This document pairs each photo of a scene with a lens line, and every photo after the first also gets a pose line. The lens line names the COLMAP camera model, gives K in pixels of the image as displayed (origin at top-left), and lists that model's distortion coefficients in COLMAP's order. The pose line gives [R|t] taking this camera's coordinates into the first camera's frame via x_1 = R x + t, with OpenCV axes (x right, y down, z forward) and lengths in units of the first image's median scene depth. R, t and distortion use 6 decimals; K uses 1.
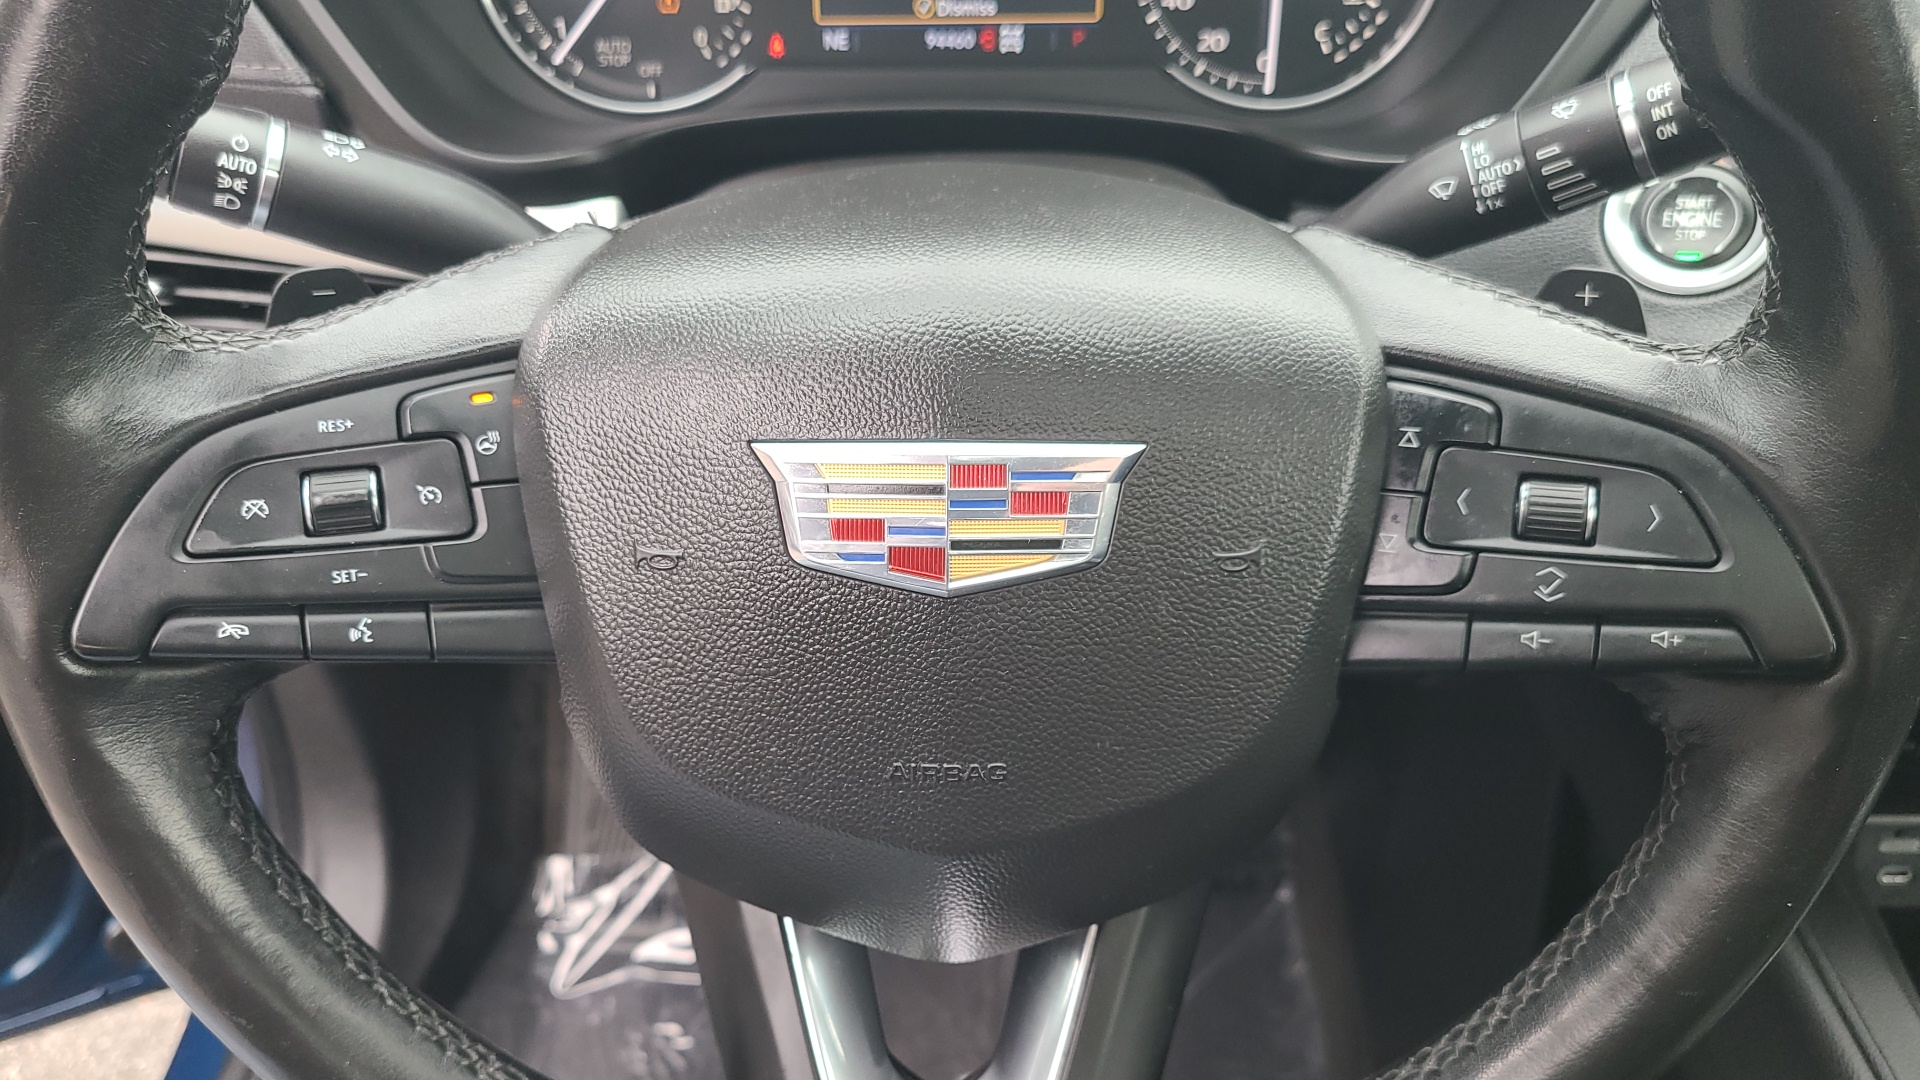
lens RADIAL K [[1443.7, 0, 955.8], [0, 1443.7, 538.5], [0, 0, 1]] dist [0.016387, -0.002875]
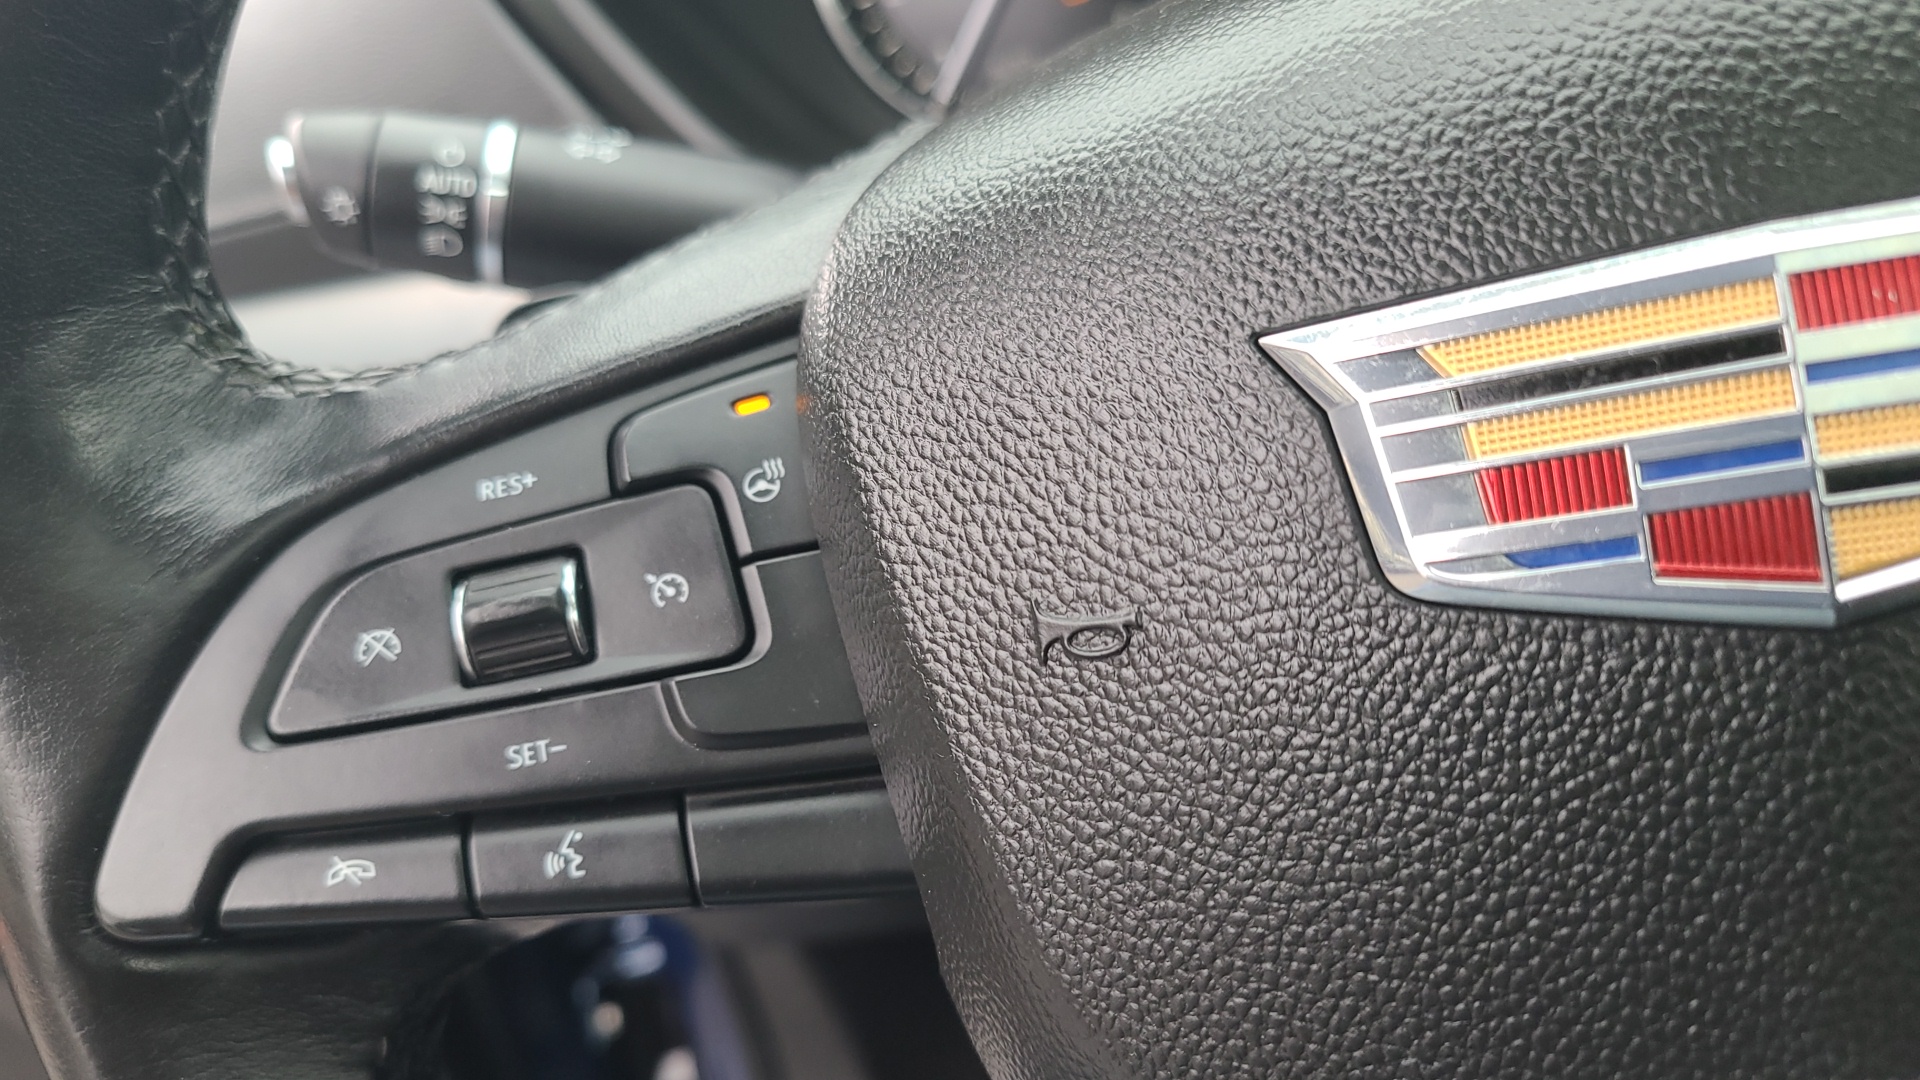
lens RADIAL K [[1524.0, 0, 958.0], [0, 1524.0, 547.9], [0, 0, 1]] dist [-0.019708, 0.002137]
pose [[0.937321, -0.146929, -0.315977, -0.088806], [0.097882, 0.981268, -0.165929, 0.061700], [0.334438, 0.124601, 0.934145, 0.537096]]
